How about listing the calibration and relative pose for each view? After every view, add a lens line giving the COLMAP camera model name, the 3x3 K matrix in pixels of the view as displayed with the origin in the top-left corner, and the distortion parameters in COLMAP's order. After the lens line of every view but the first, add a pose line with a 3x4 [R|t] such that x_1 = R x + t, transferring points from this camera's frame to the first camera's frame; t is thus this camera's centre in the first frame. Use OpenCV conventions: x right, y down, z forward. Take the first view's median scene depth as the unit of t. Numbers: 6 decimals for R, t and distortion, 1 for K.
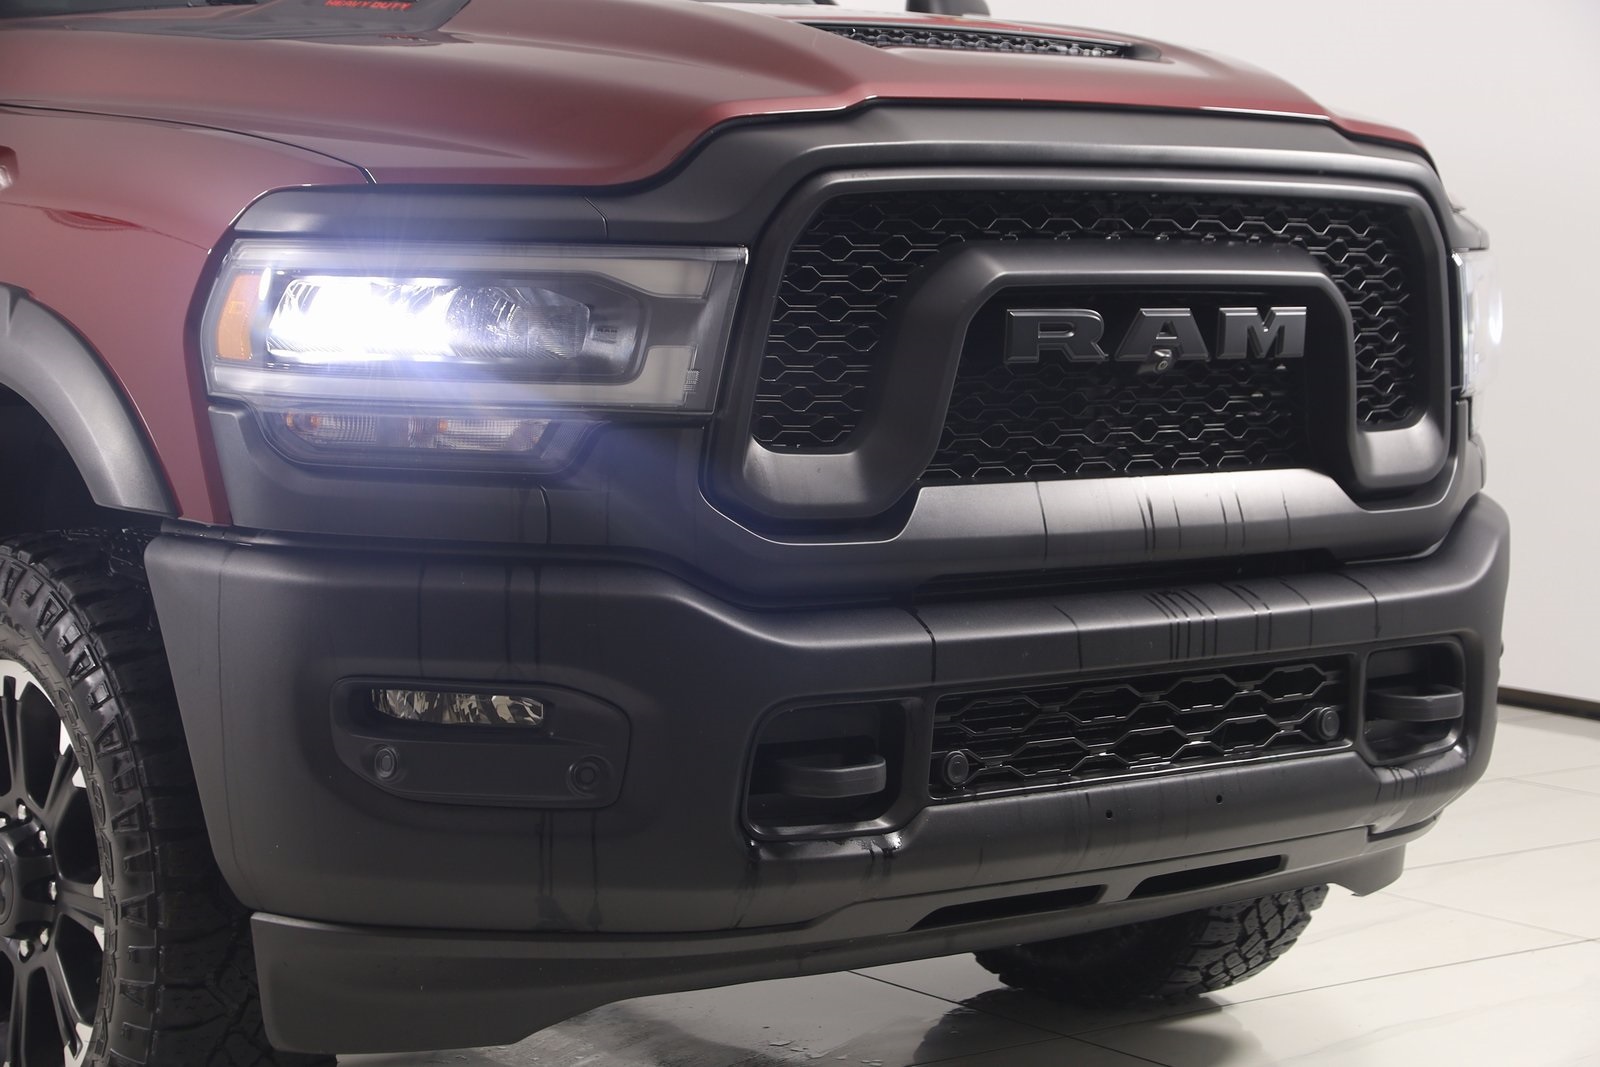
lens RADIAL K [[3119.8, 0, 814.1], [0, 3119.8, 545.4], [0, 0, 1]] dist [0.179126, 0.000000]
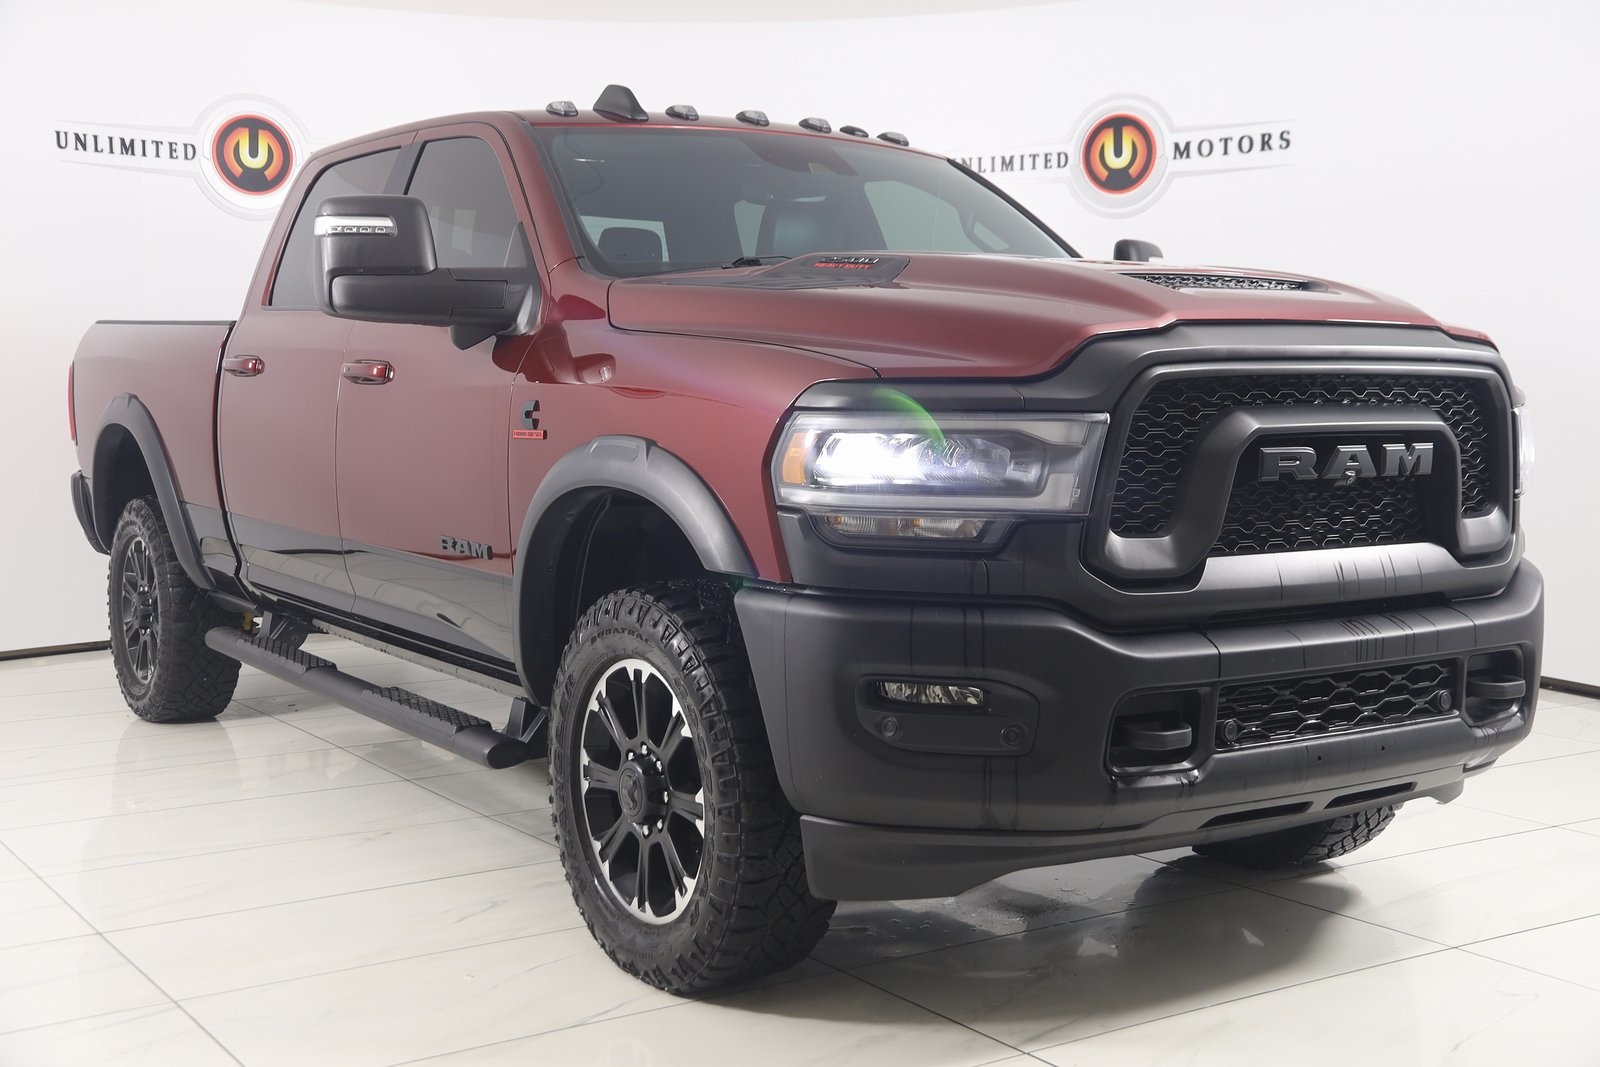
lens RADIAL K [[1885.1, 0, 795.0], [0, 1885.1, 529.9], [0, 0, 1]] dist [0.057422, 0.000000]
pose [[0.997498, -0.004310, -0.070570, -0.105938], [0.003152, 0.999859, -0.016519, -0.016761], [0.070631, 0.016255, 0.997370, 0.001922]]
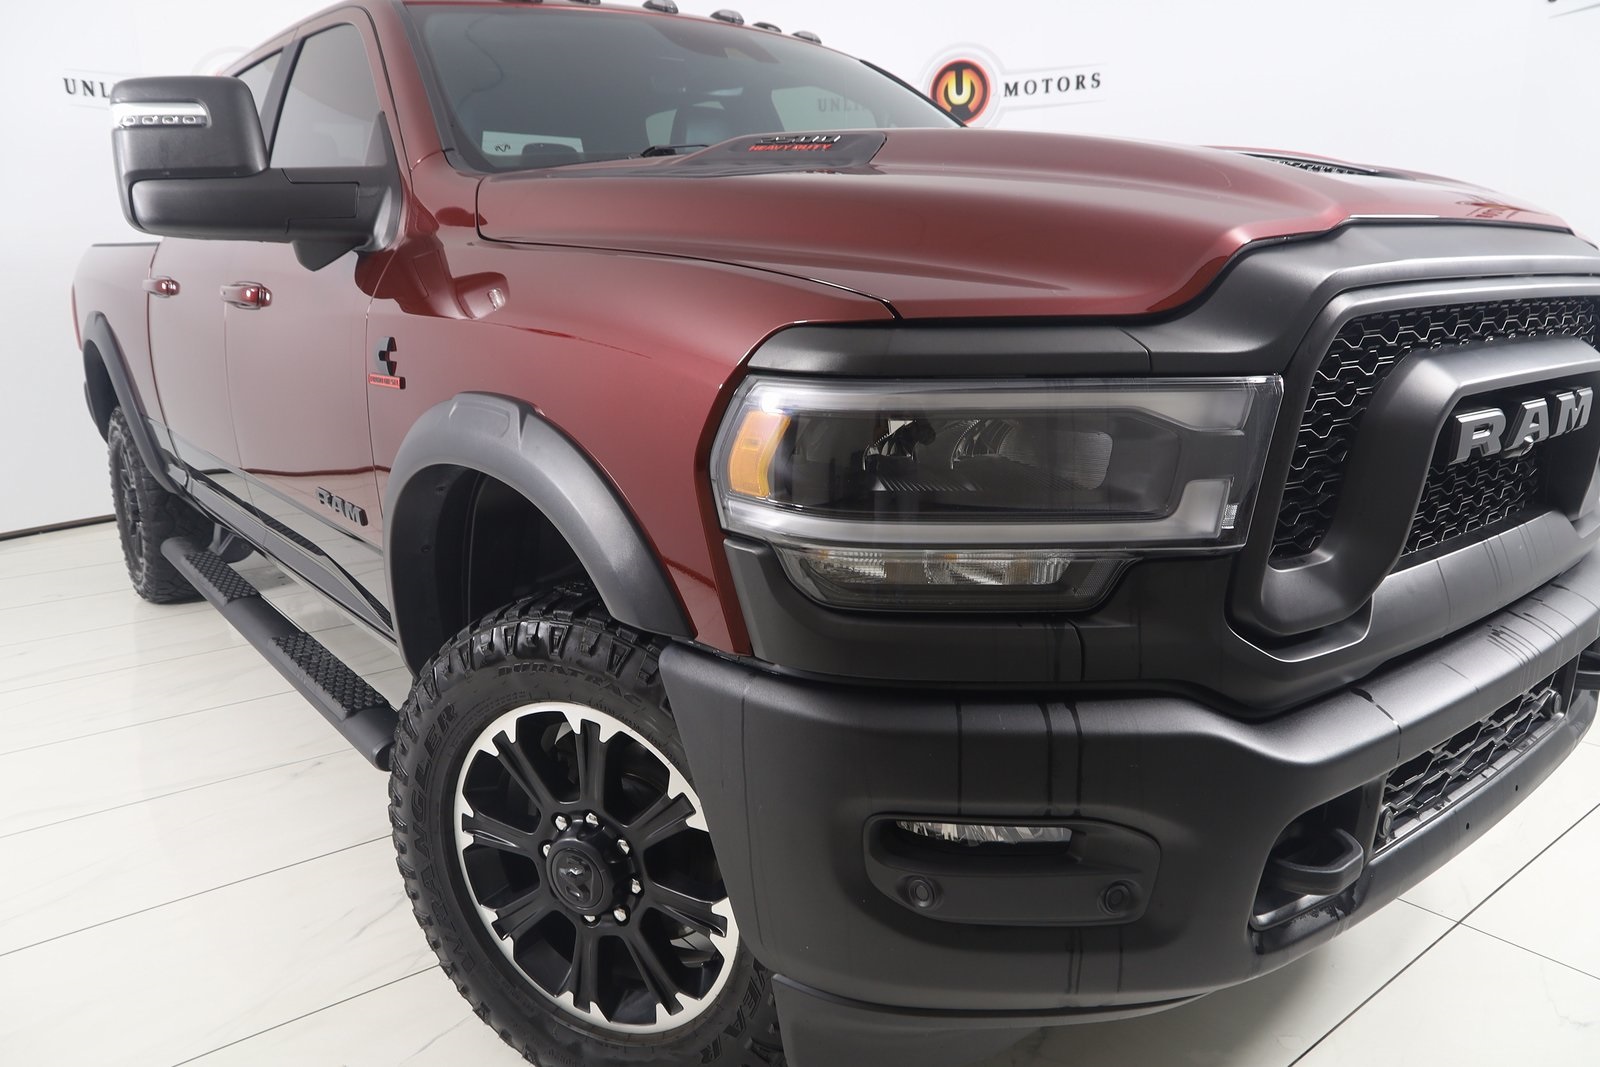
lens RADIAL K [[1131.0, 0, 815.7], [0, 1131.0, 516.5], [0, 0, 1]] dist [-0.076028, 0.056910]
pose [[0.999102, -0.030953, 0.028923, -0.162884], [0.027231, 0.992247, 0.121264, -0.089461], [-0.032452, -0.120367, 0.992199, 0.597924]]
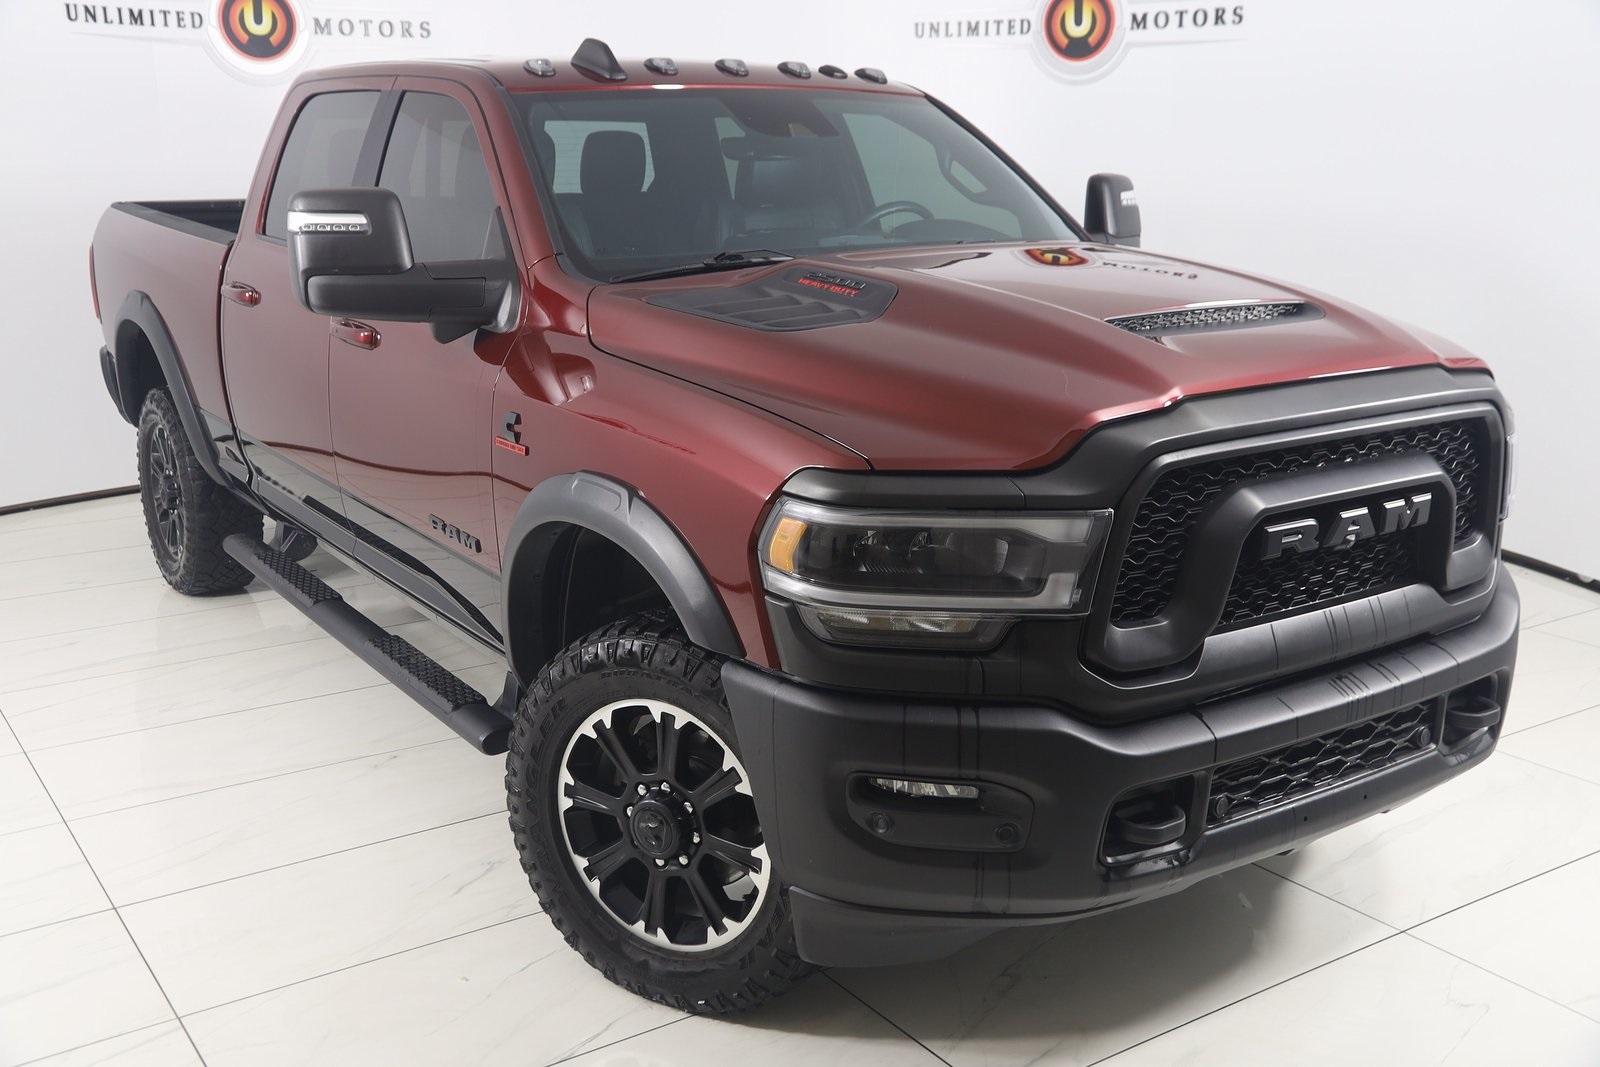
lens RADIAL K [[1597.5, 0, 792.1], [0, 1597.5, 519.5], [0, 0, 1]] dist [0.015762, 0.000000]
pose [[0.998363, 0.000738, -0.057186, -0.123870], [0.007593, 0.989353, 0.145341, -0.189681], [0.056685, -0.145537, 0.987728, 0.185373]]
